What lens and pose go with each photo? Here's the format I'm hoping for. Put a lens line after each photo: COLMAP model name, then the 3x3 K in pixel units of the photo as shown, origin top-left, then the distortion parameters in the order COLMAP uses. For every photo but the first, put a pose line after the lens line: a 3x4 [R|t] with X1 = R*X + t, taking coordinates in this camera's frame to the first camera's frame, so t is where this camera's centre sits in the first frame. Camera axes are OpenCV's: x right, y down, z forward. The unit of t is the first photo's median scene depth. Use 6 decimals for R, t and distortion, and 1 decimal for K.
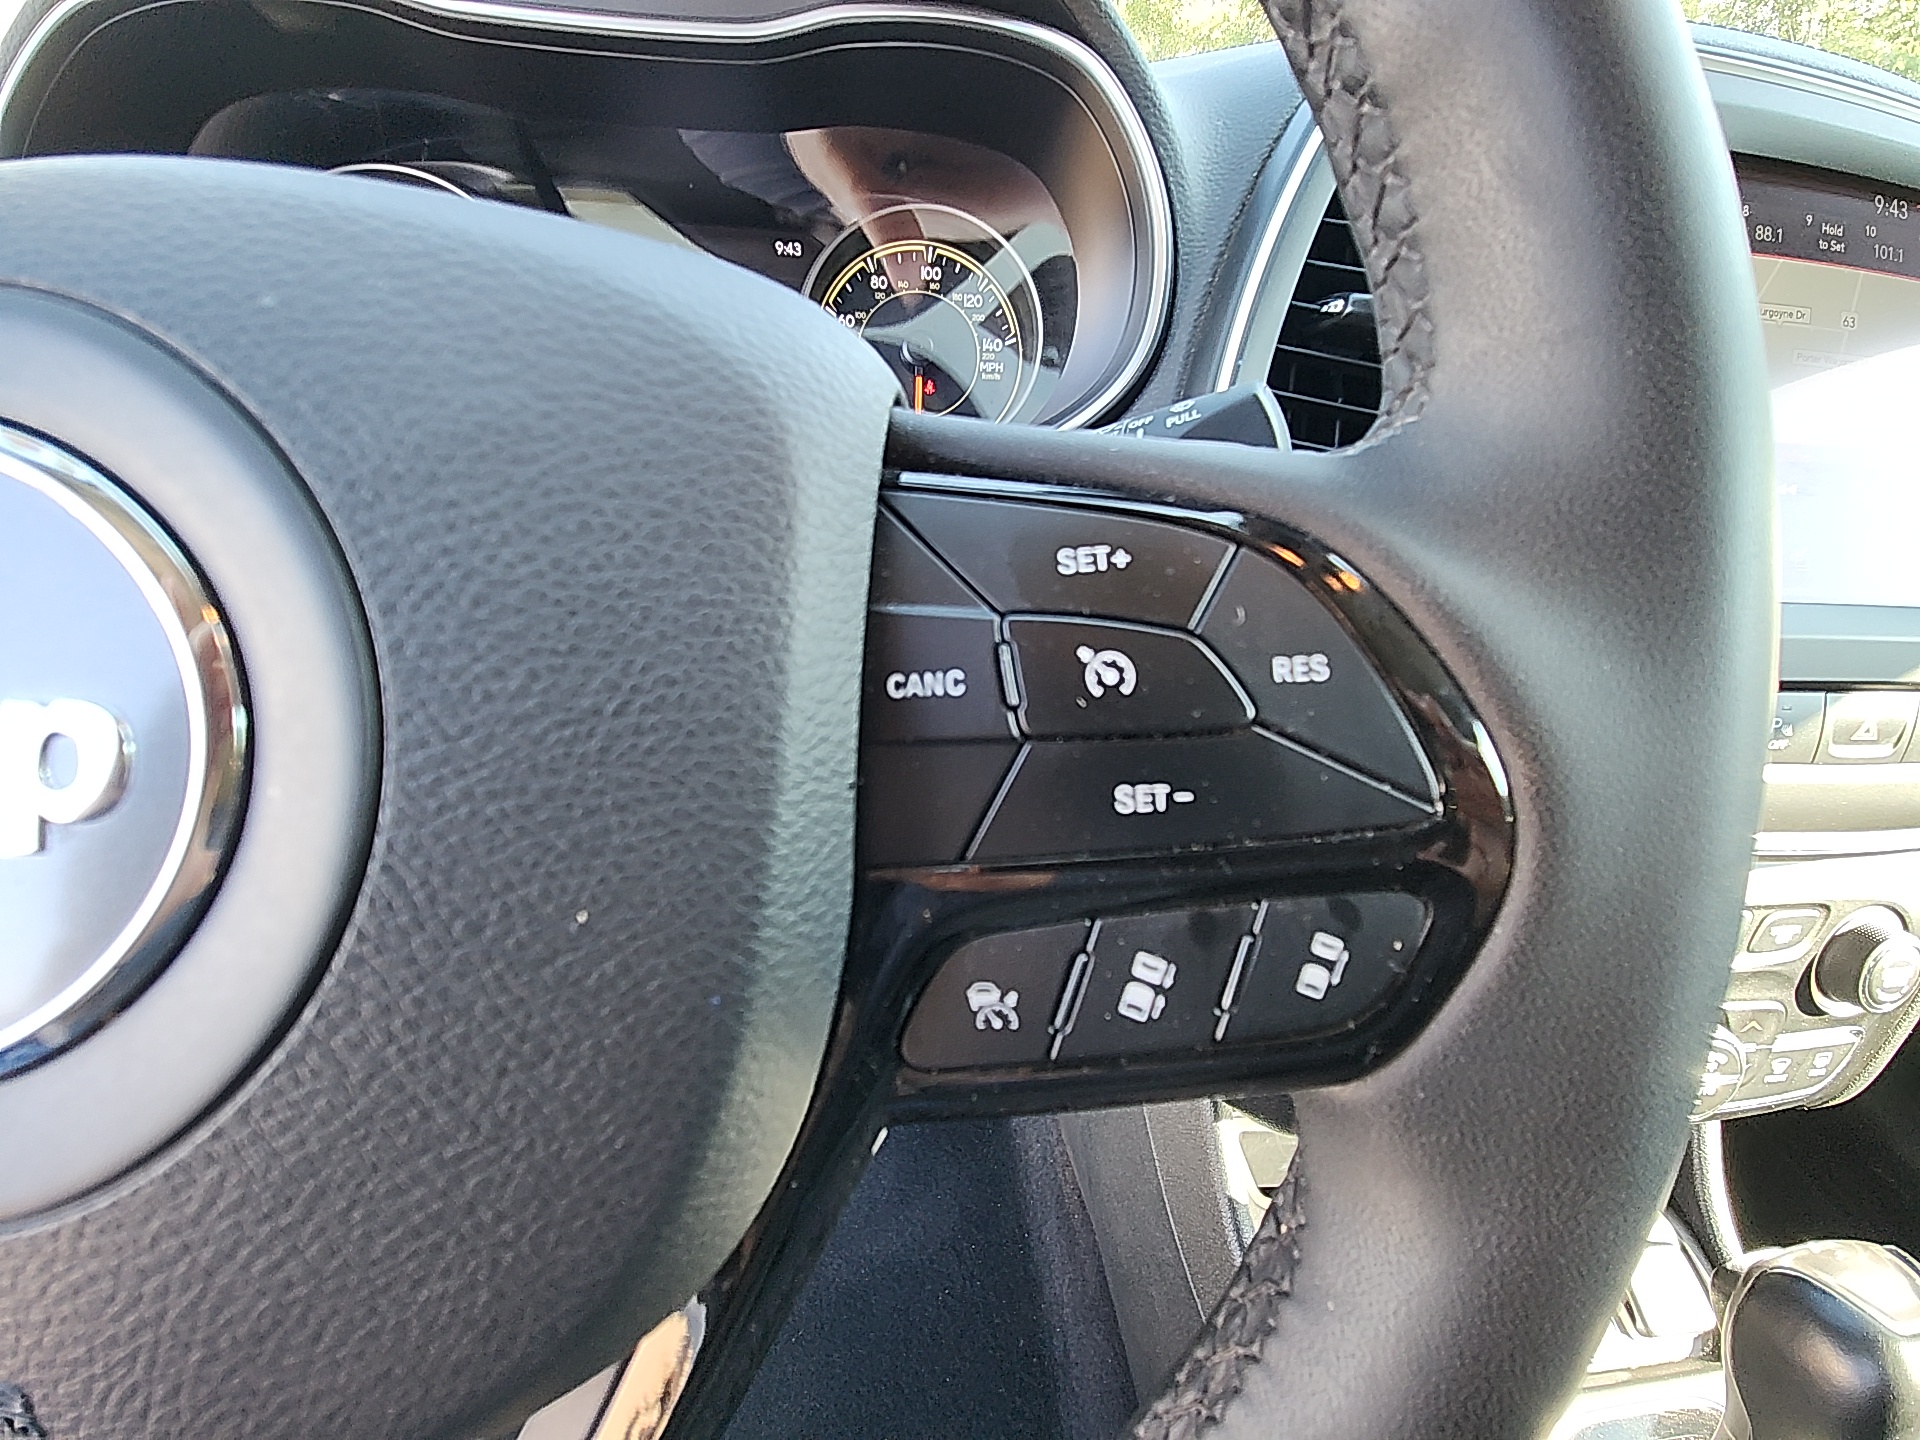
lens RADIAL K [[767.7, 0, 957.8], [0, 767.7, 714.6], [0, 0, 1]] dist [0.021336, -0.013833]
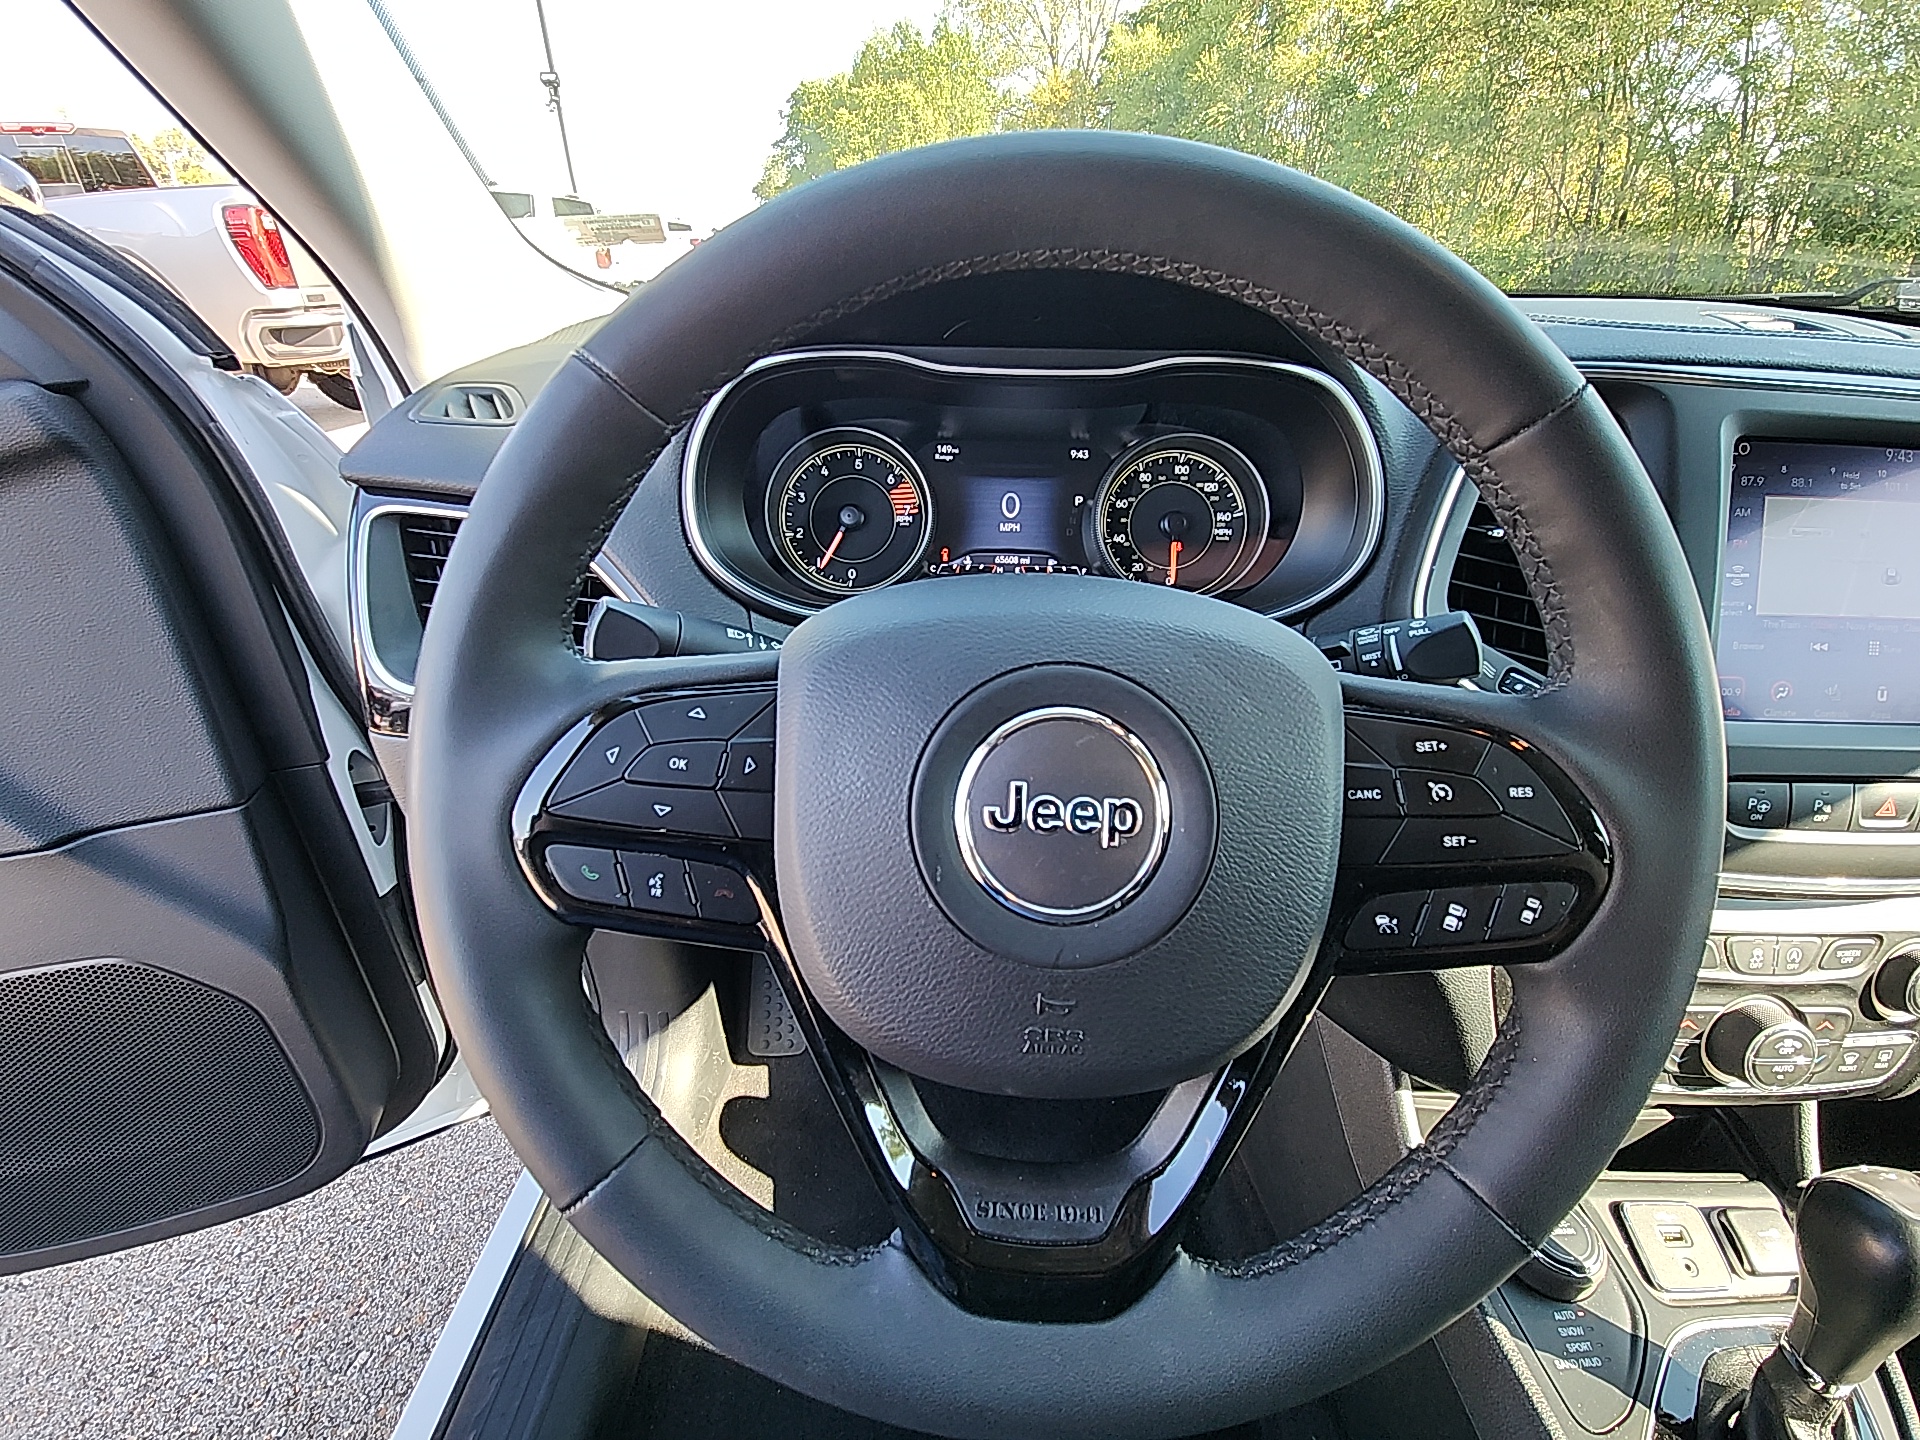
lens RADIAL K [[767.7, 0, 957.8], [0, 767.7, 714.6], [0, 0, 1]] dist [0.021336, -0.013833]
pose [[0.994104, 0.012557, -0.107700, -1.066481], [-0.017760, 0.998714, -0.047482, -0.151371], [0.106965, 0.049114, 0.993049, -1.648770]]
